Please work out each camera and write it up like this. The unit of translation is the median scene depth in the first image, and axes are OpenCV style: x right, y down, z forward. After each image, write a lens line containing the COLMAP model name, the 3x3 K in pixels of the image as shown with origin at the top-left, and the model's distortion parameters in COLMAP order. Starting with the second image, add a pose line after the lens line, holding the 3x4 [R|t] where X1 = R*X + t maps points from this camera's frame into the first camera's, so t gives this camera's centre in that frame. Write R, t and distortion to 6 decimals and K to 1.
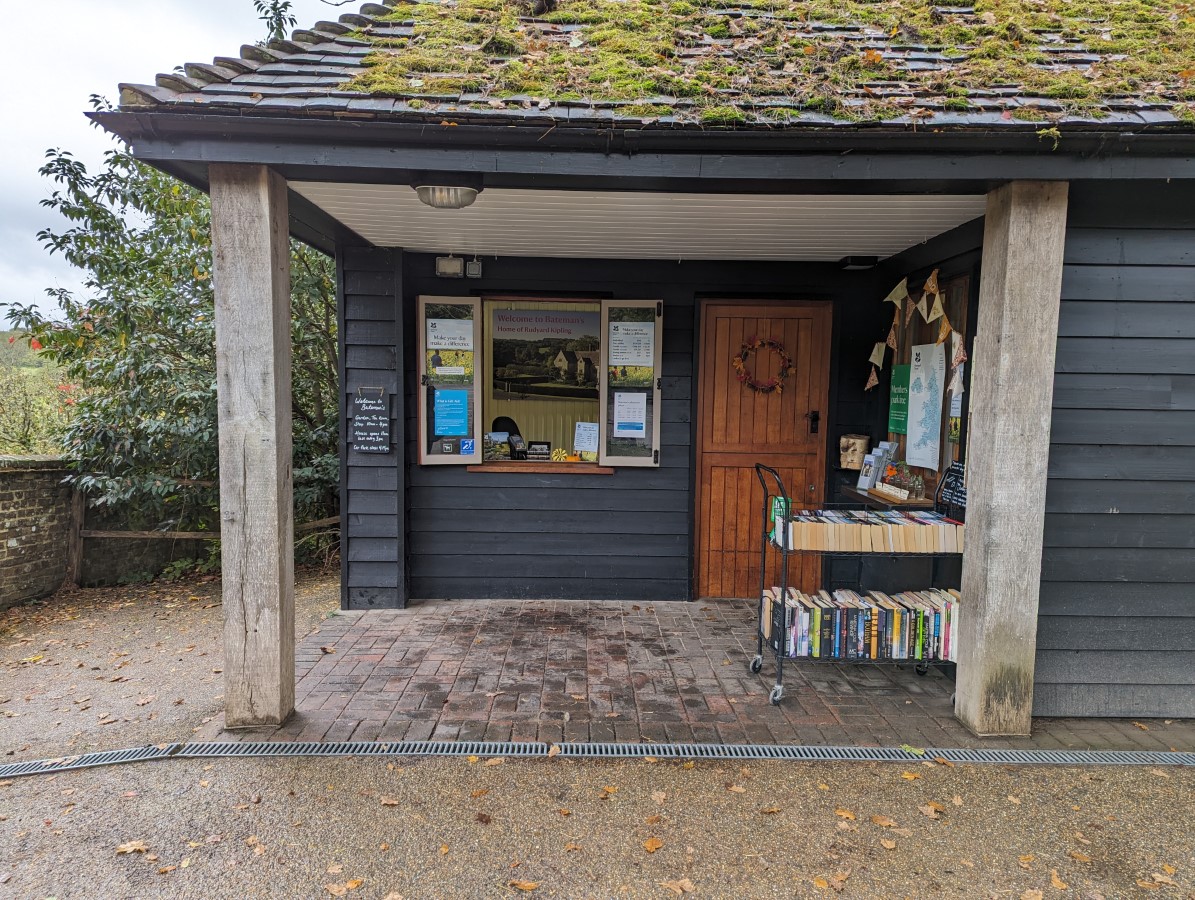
lens RADIAL K [[832.8, 0, 598.6], [0, 832.8, 452.2], [0, 0, 1]] dist [0.027262, -0.014560]
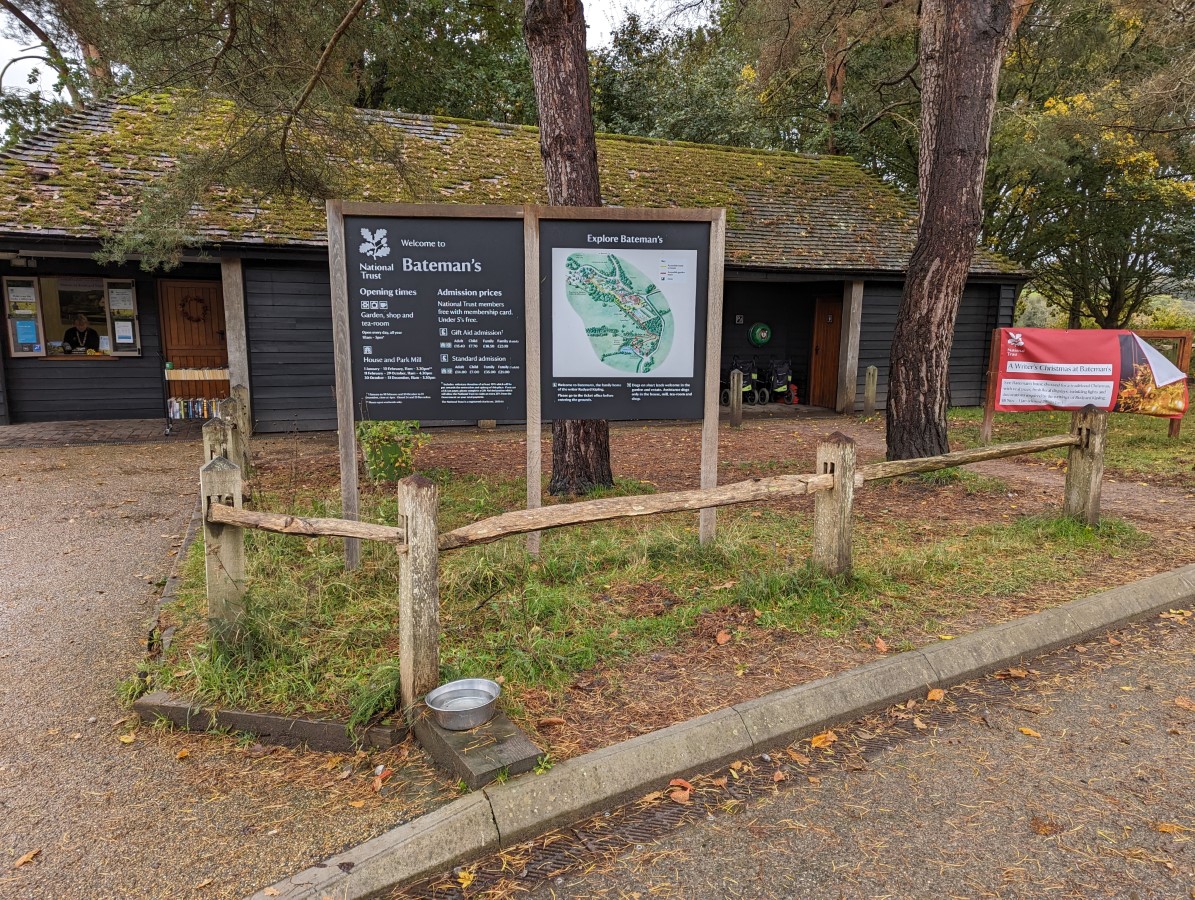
lens RADIAL K [[832.8, 0, 598.3], [0, 832.8, 453.2], [0, 0, 1]] dist [0.027262, -0.014560]
pose [[0.934860, -0.060077, 0.349898, 0.423965], [0.026240, 0.994575, 0.100660, 0.084386], [-0.354047, -0.084922, 0.931364, -1.561374]]
